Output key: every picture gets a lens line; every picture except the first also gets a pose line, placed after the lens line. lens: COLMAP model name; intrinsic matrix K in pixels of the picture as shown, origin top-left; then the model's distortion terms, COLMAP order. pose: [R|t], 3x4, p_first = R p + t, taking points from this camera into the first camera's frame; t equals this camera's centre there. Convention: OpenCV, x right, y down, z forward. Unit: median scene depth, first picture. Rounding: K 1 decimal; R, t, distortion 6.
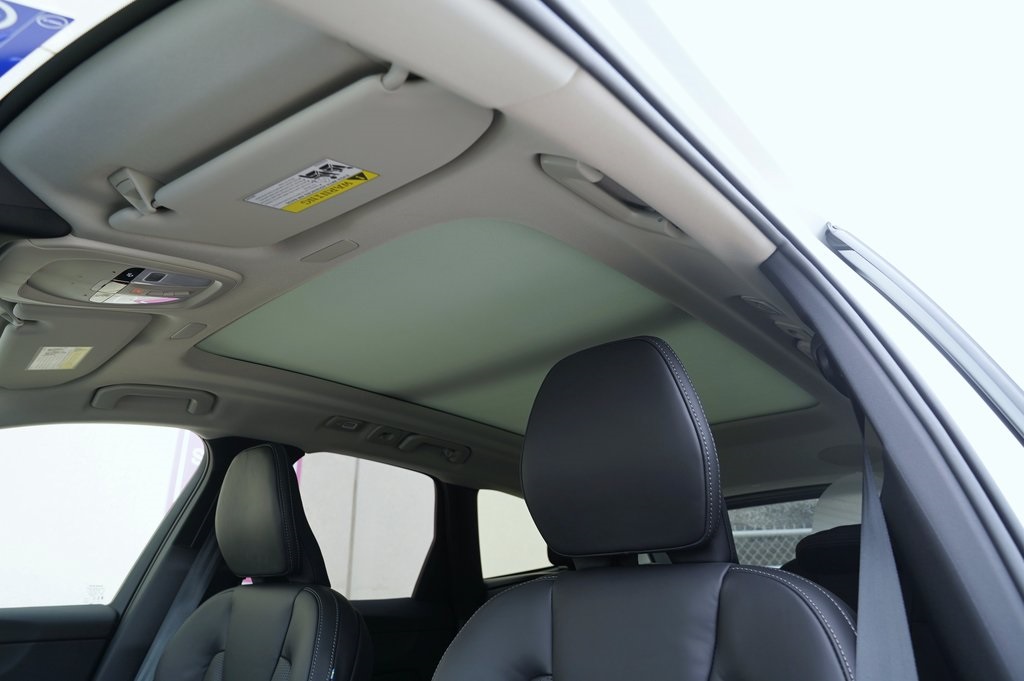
lens RADIAL K [[703.0, 0, 512.0], [0, 703.0, 340.5], [0, 0, 1]] dist [-0.130706, 0.088012]
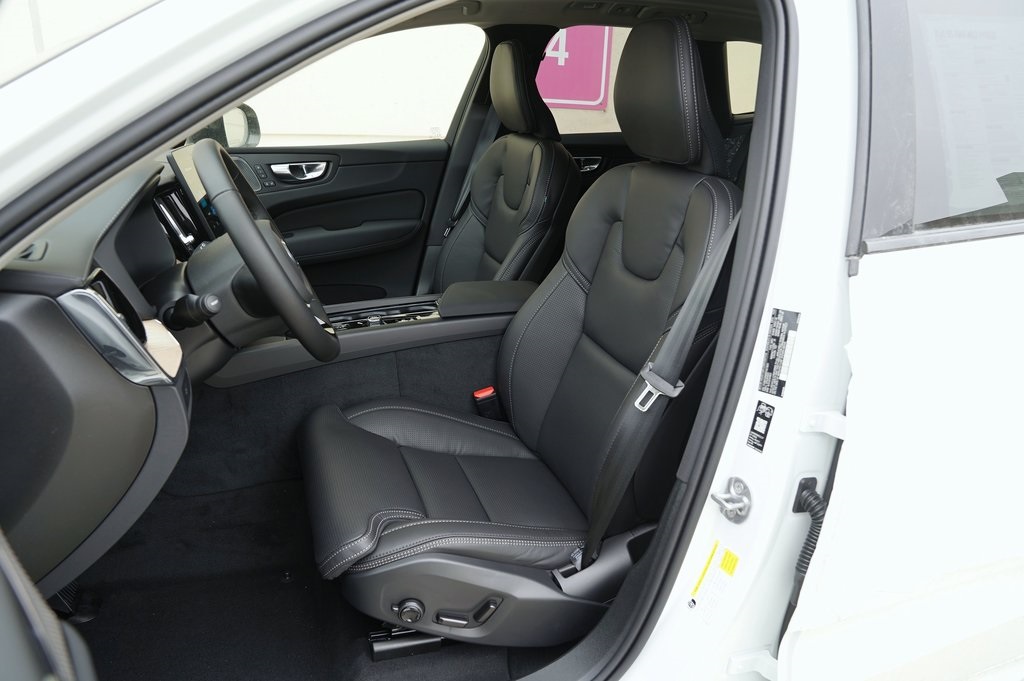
lens RADIAL K [[703.0, 0, 512.0], [0, 703.0, 340.5], [0, 0, 1]] dist [-0.130706, 0.088012]
pose [[0.867750, 0.194812, -0.457228, 0.375371], [0.156459, 0.766123, 0.623359, -0.236493], [0.471731, -0.612457, 0.634323, -0.245117]]
